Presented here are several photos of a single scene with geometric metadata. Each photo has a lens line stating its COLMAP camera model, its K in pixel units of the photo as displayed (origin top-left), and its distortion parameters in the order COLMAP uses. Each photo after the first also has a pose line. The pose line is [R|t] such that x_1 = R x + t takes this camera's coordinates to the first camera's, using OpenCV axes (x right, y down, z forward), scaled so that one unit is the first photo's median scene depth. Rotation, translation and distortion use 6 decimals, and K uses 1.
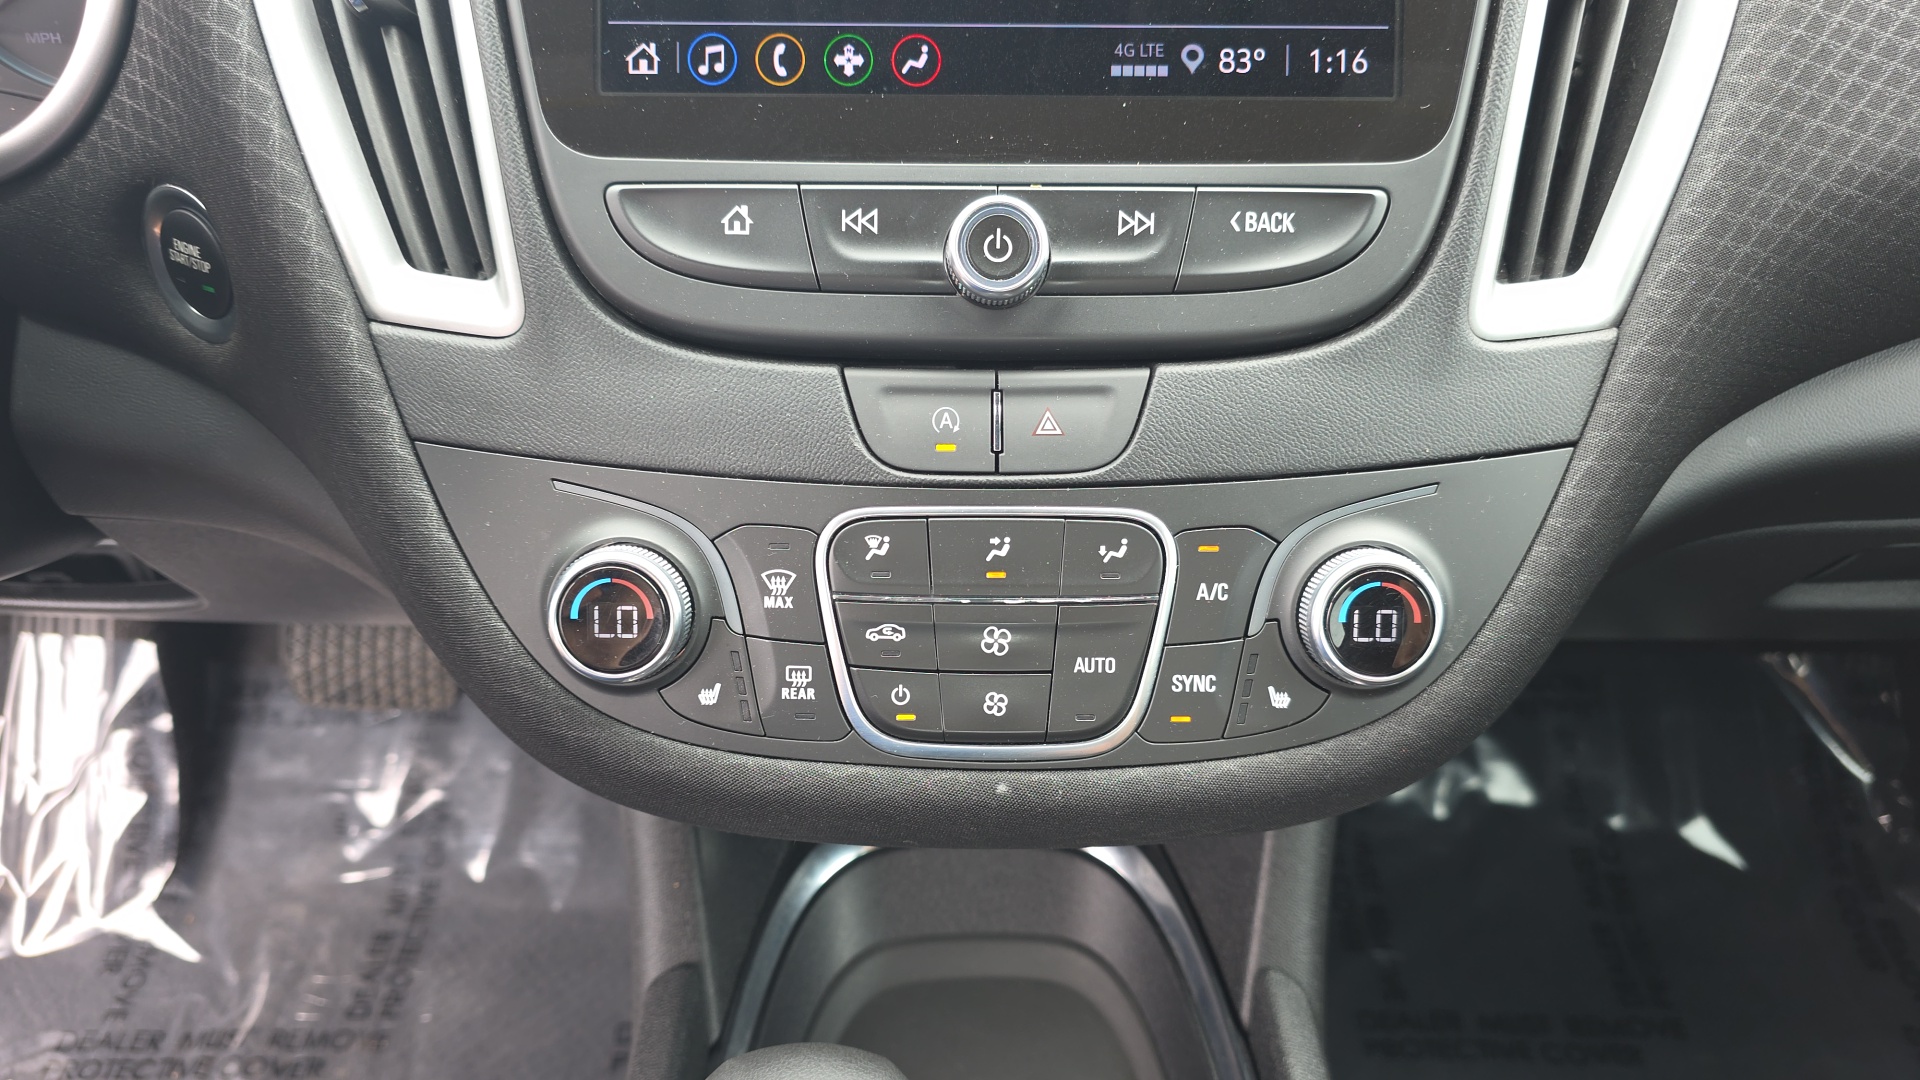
lens RADIAL K [[1364.7, 0, 955.3], [0, 1364.7, 569.8], [0, 0, 1]] dist [-0.009189, -0.004162]
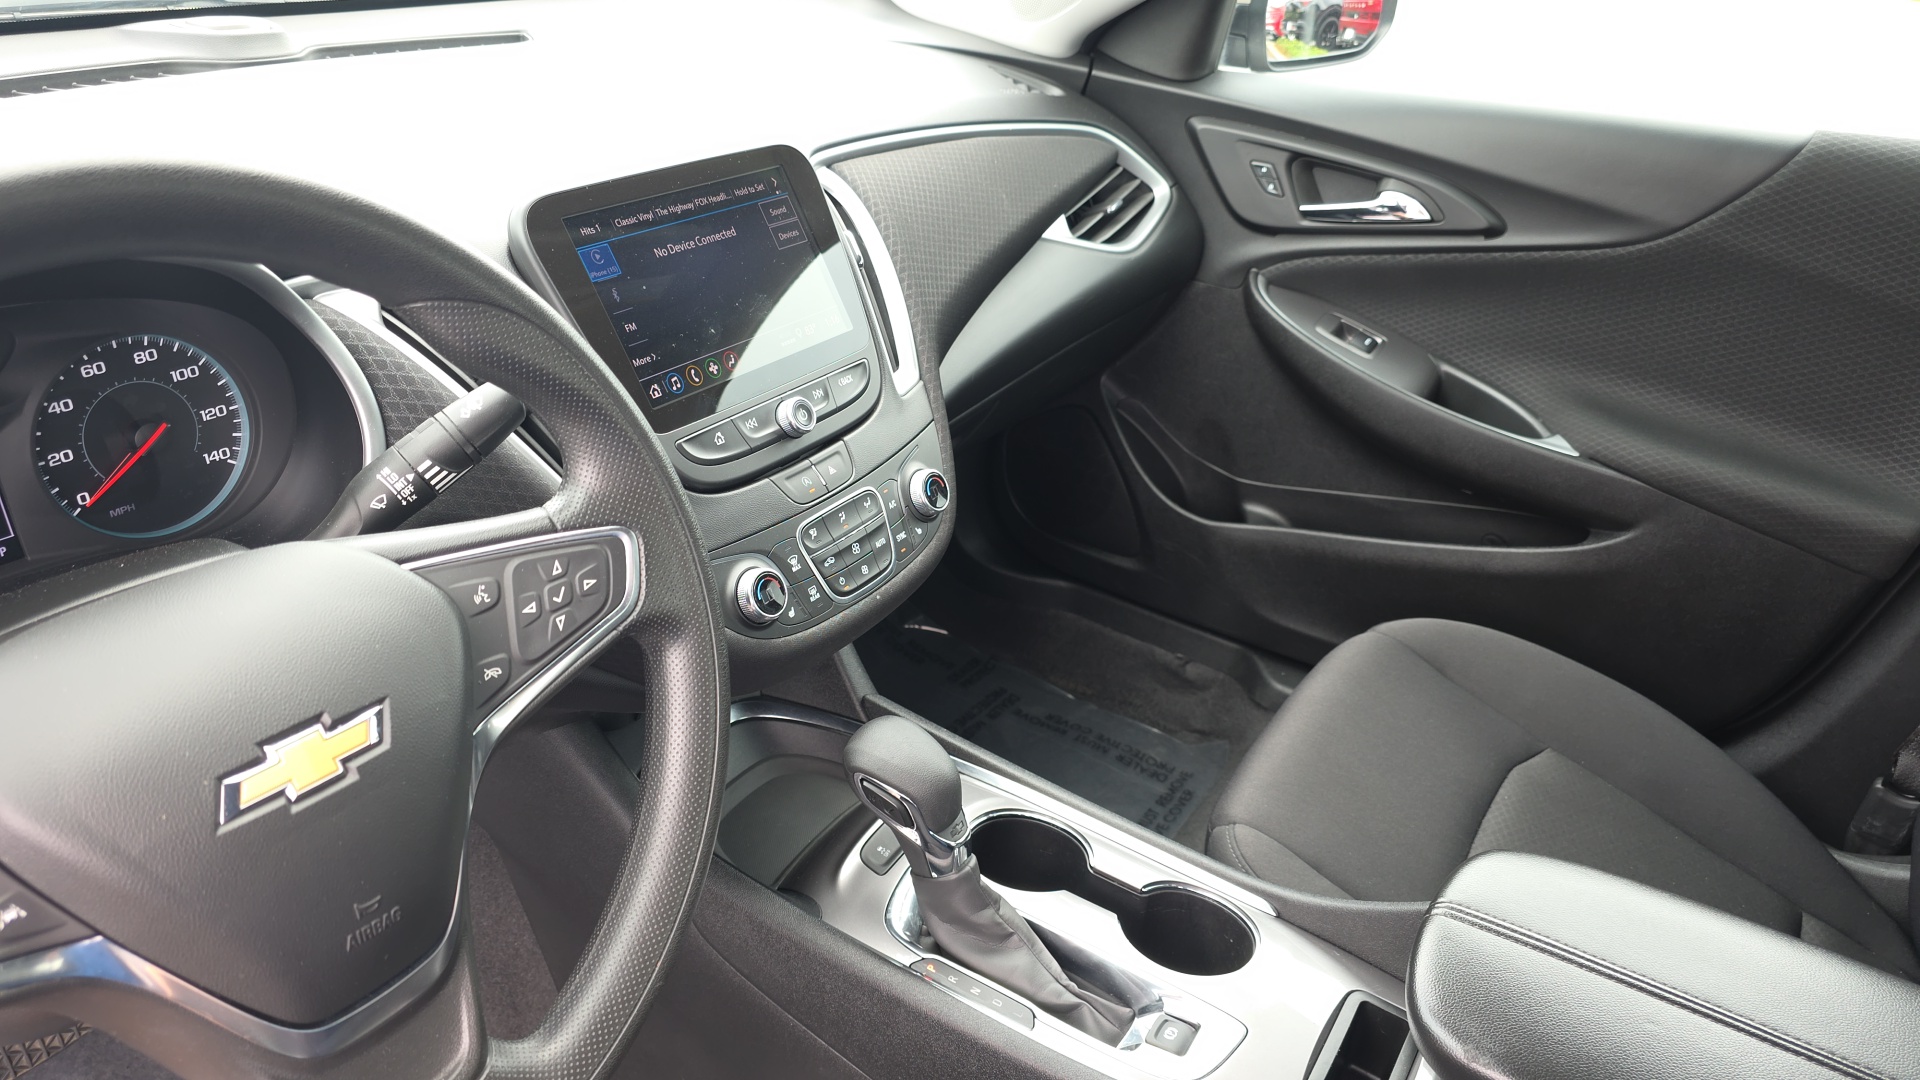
lens RADIAL K [[1282.7, 0, 964.2], [0, 1282.7, 559.0], [0, 0, 1]] dist [0.009579, -0.027195]
pose [[0.547623, -0.388087, 0.741281, -1.731909], [0.443574, 0.885847, 0.136081, -0.178642], [-0.709473, 0.254292, 0.657255, -0.807448]]
